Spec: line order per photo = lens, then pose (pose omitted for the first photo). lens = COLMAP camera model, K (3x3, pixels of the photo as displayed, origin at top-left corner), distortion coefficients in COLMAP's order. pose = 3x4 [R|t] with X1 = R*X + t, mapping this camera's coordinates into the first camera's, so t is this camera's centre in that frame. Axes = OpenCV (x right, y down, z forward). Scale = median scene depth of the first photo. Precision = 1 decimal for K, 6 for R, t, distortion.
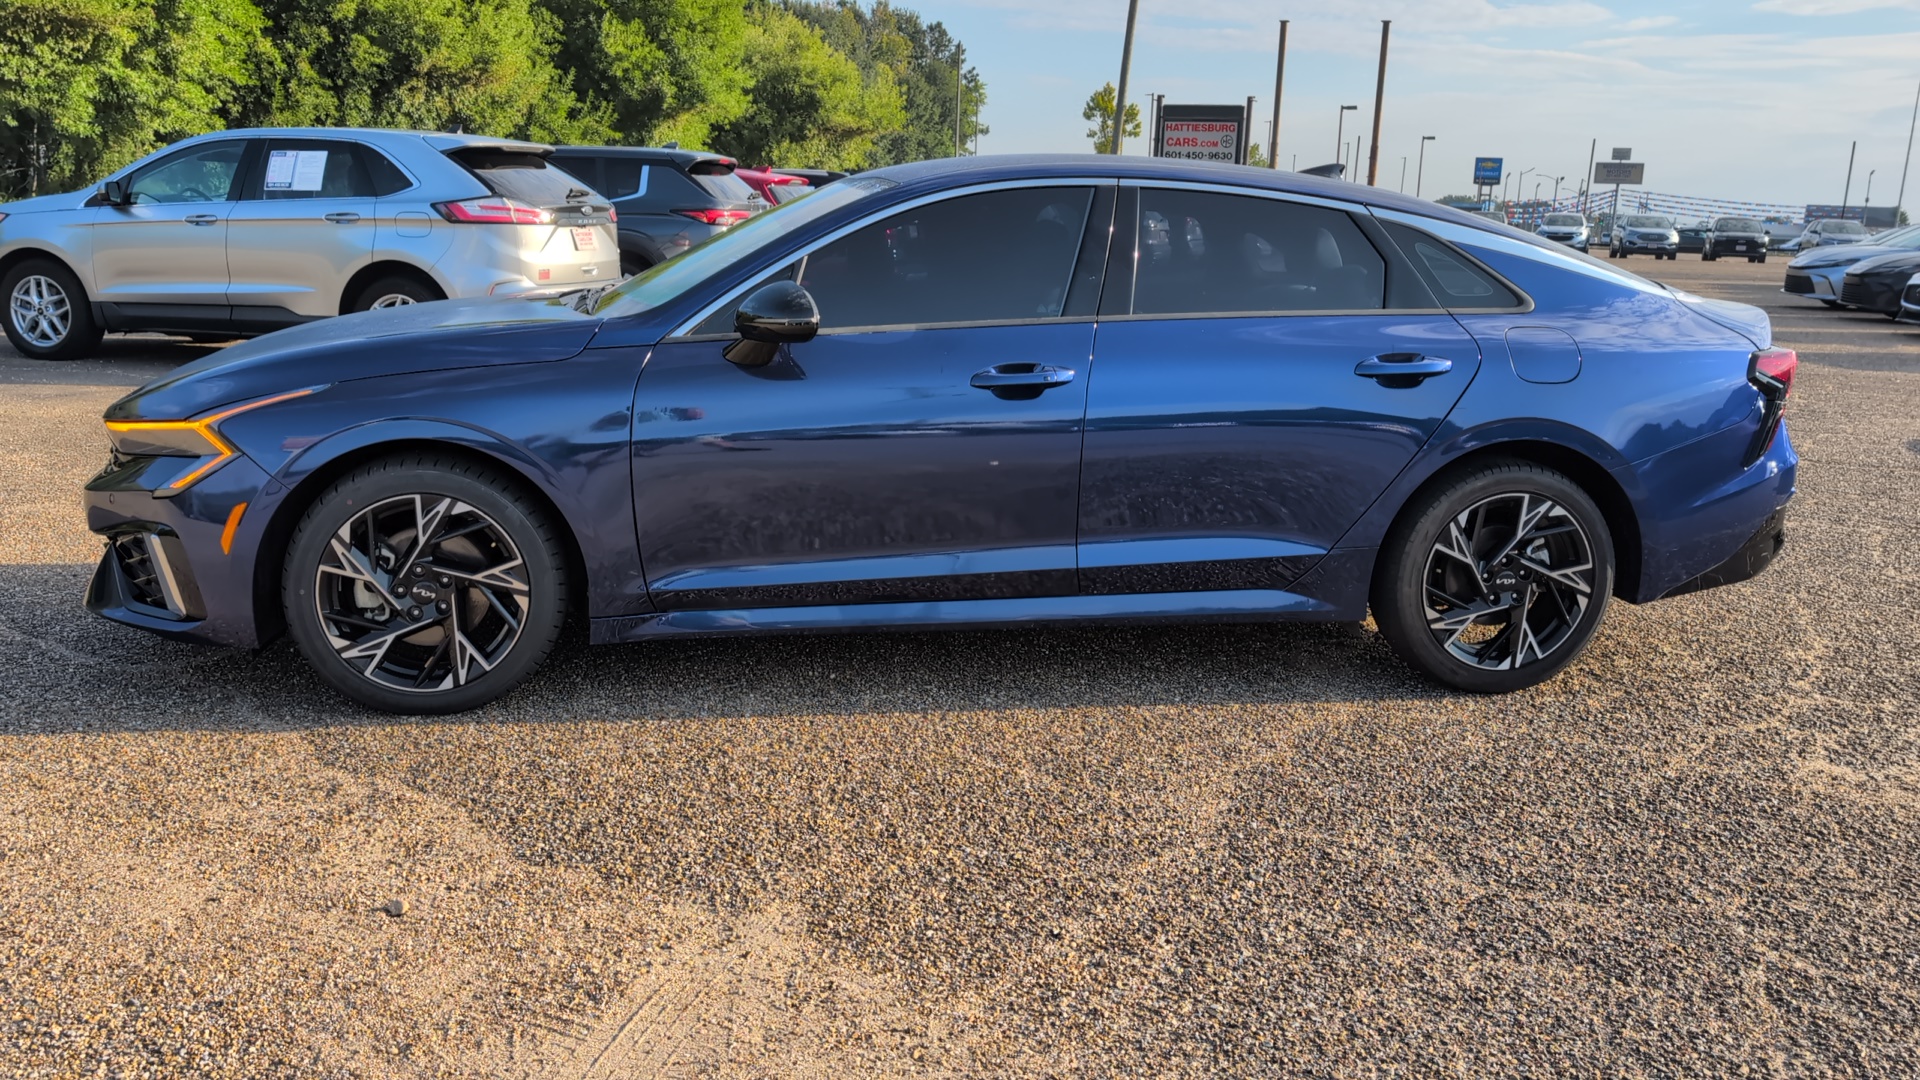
lens RADIAL K [[1612.0, 0, 960.0], [0, 1612.0, 540.0], [0, 0, 1]] dist [0.015586, -0.012920]
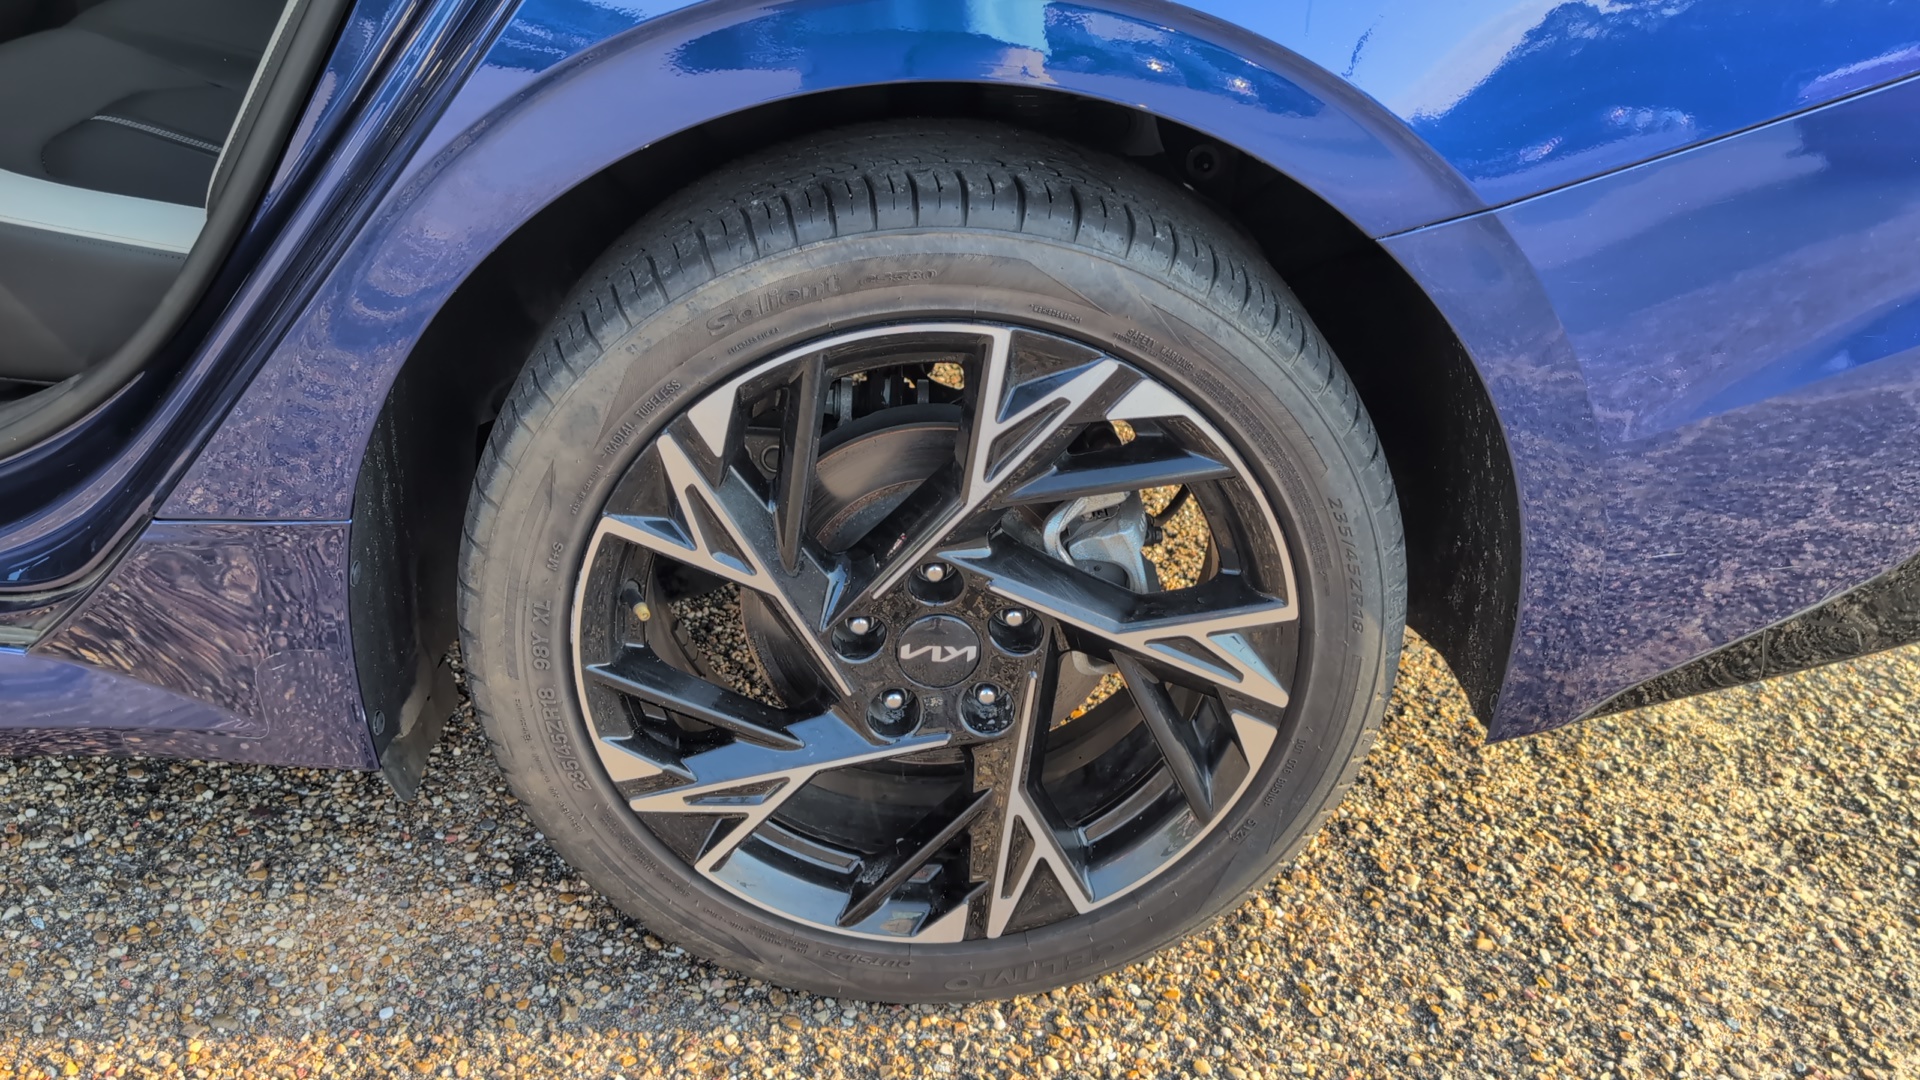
lens RADIAL K [[1605.9, 0, 960.0], [0, 1605.9, 540.0], [0, 0, 1]] dist [0.052862, -0.075719]
pose [[0.992494, 0.066108, -0.102885, 0.044705], [-0.034715, 0.958990, 0.281305, -0.007637], [0.117262, -0.275622, 0.954087, 0.093365]]
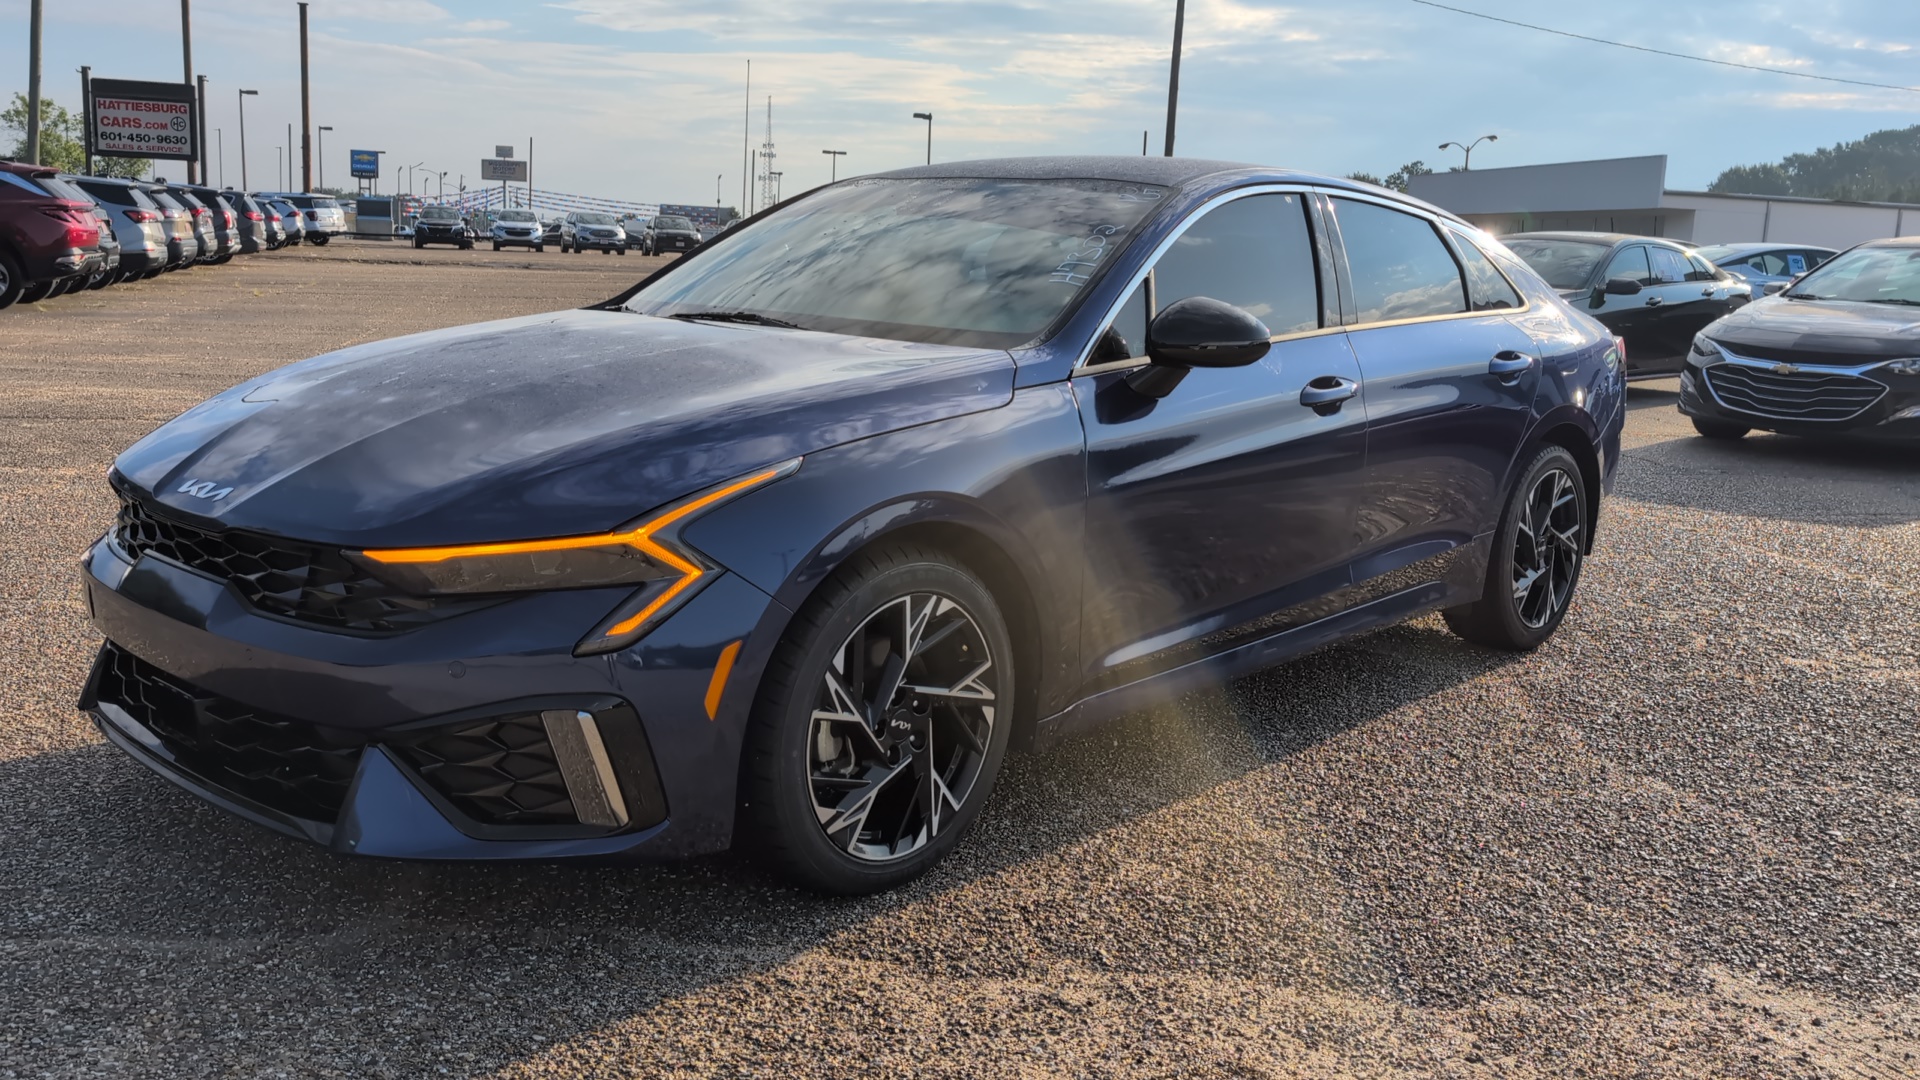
lens RADIAL K [[1605.9, 0, 960.0], [0, 1605.9, 540.0], [0, 0, 1]] dist [0.052862, -0.075719]
pose [[0.790805, -0.112696, 0.601604, -0.081567], [0.110632, 0.993032, 0.040595, -0.008692], [-0.601987, 0.034455, 0.797762, 0.041884]]
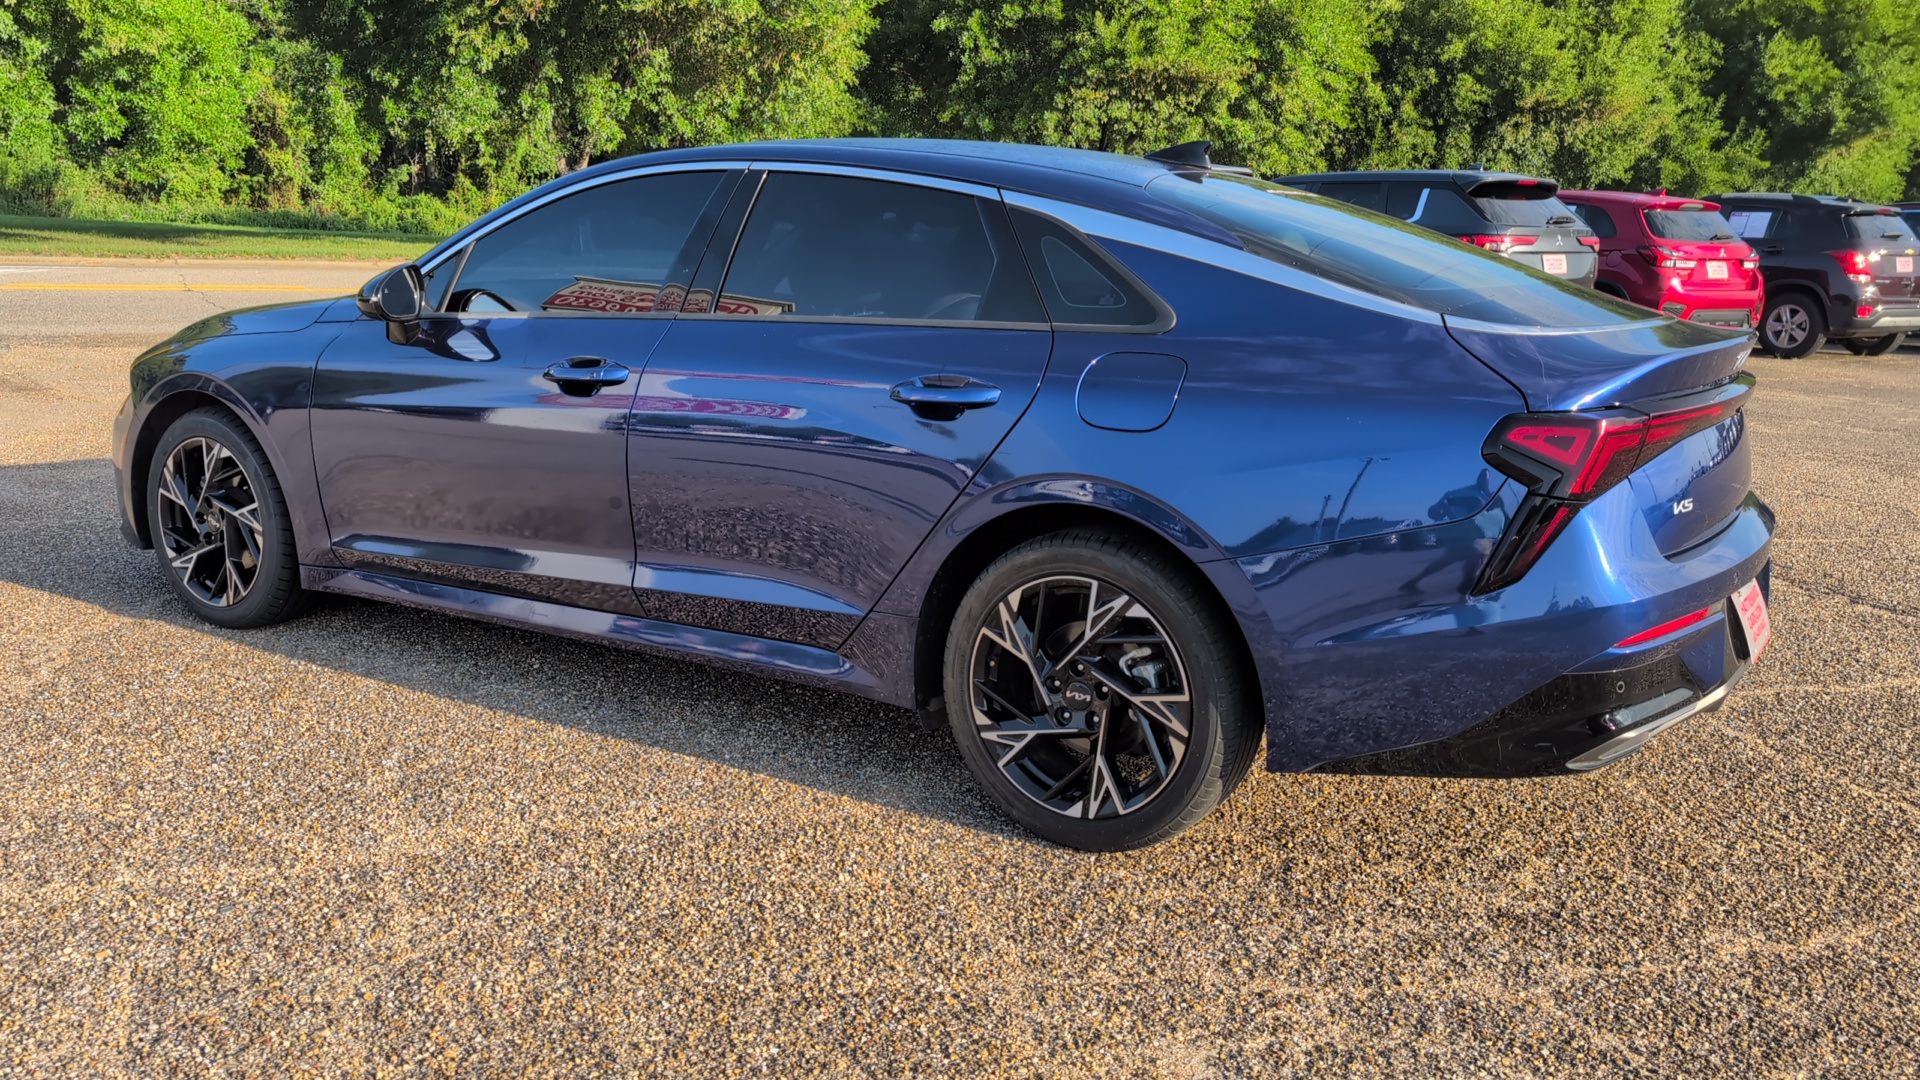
lens RADIAL K [[1612.0, 0, 960.0], [0, 1612.0, 540.0], [0, 0, 1]] dist [0.015586, -0.012920]
pose [[0.745494, 0.123948, -0.654885, 0.093656], [-0.140230, 0.989732, 0.027692, -0.006982], [0.651593, 0.071190, 0.755221, 0.049940]]
